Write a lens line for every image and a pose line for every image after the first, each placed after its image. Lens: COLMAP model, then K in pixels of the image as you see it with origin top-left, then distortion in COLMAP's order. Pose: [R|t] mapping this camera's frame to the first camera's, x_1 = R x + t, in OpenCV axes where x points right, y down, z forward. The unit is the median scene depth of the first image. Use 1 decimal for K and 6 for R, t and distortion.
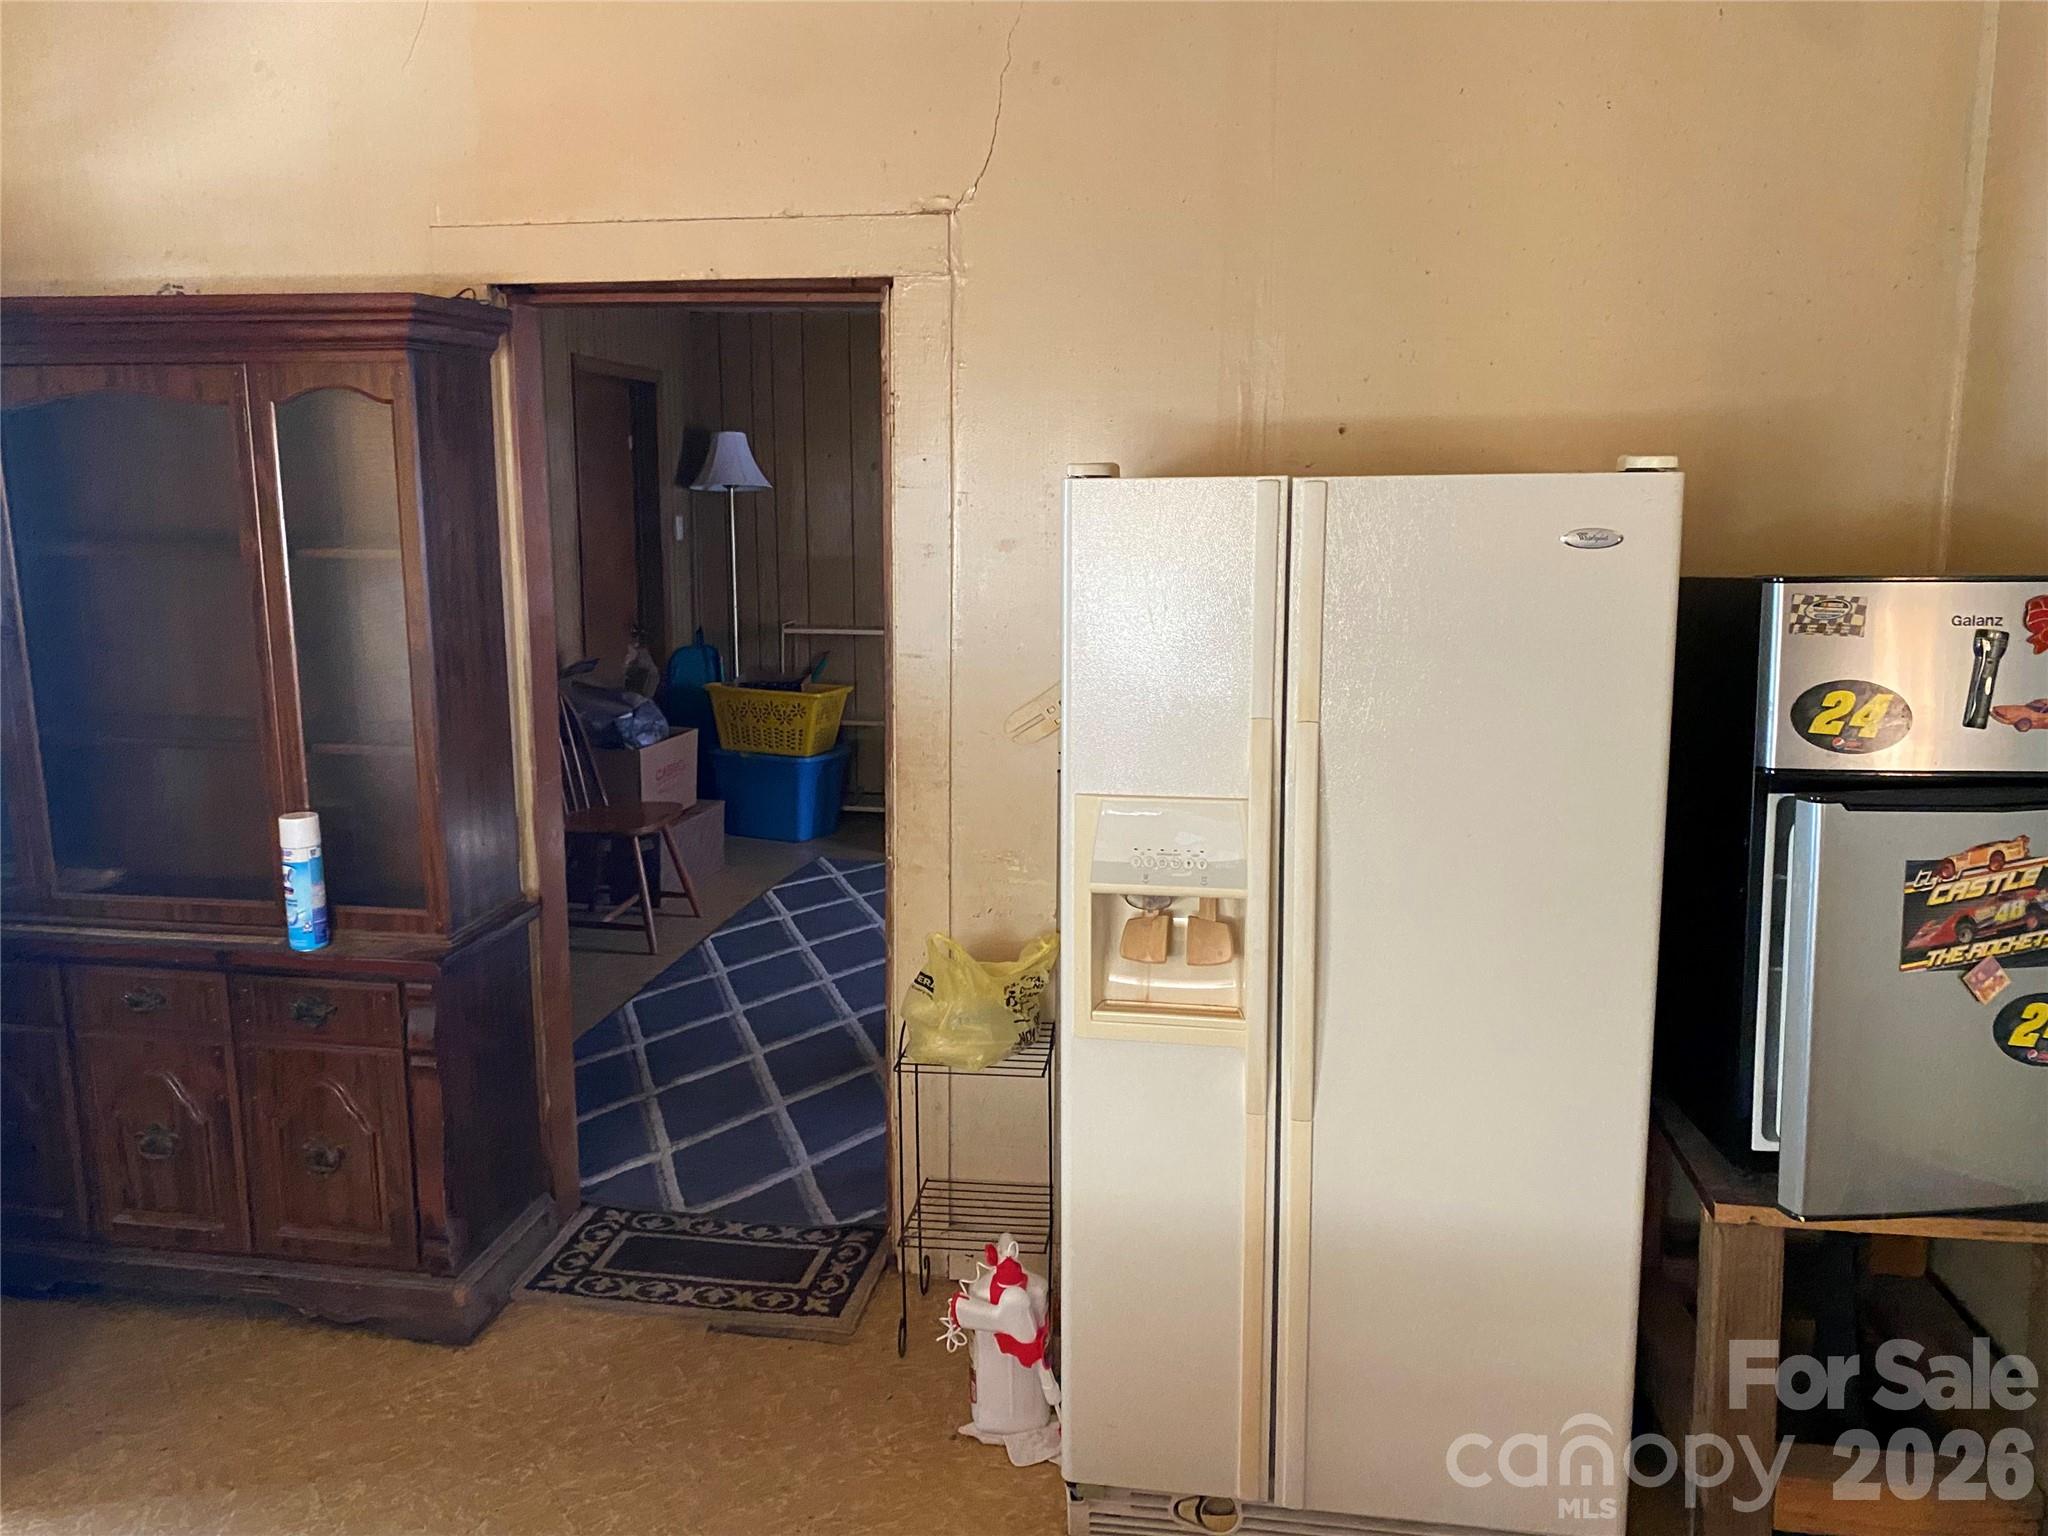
lens RADIAL K [[1559.6, 0, 1024.0], [0, 1559.6, 768.0], [0, 0, 1]] dist [0.020480, -0.009735]
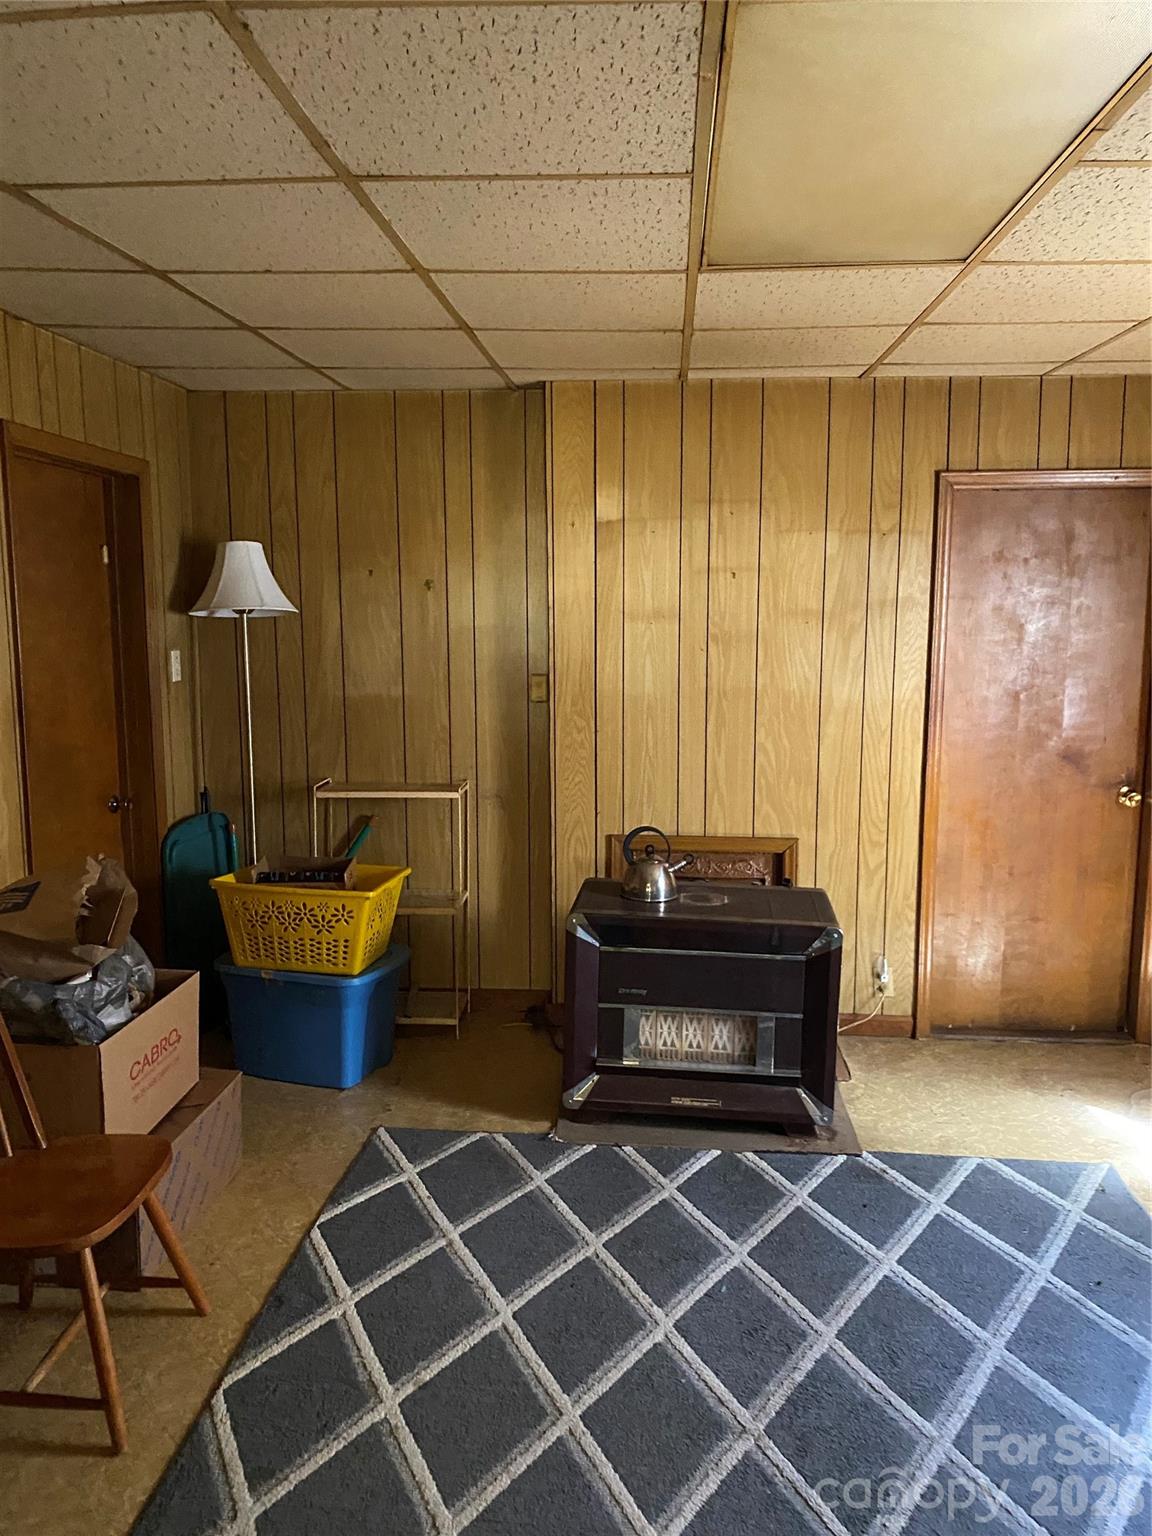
lens RADIAL K [[1169.7, 0, 576.0], [0, 1169.7, 768.0], [0, 0, 1]] dist [0.020480, -0.009735]
pose [[0.995195, -0.020913, 0.095649, -0.084840], [0.024719, 0.998942, -0.038788, -0.079994], [-0.094737, 0.040966, 0.994659, 0.430446]]
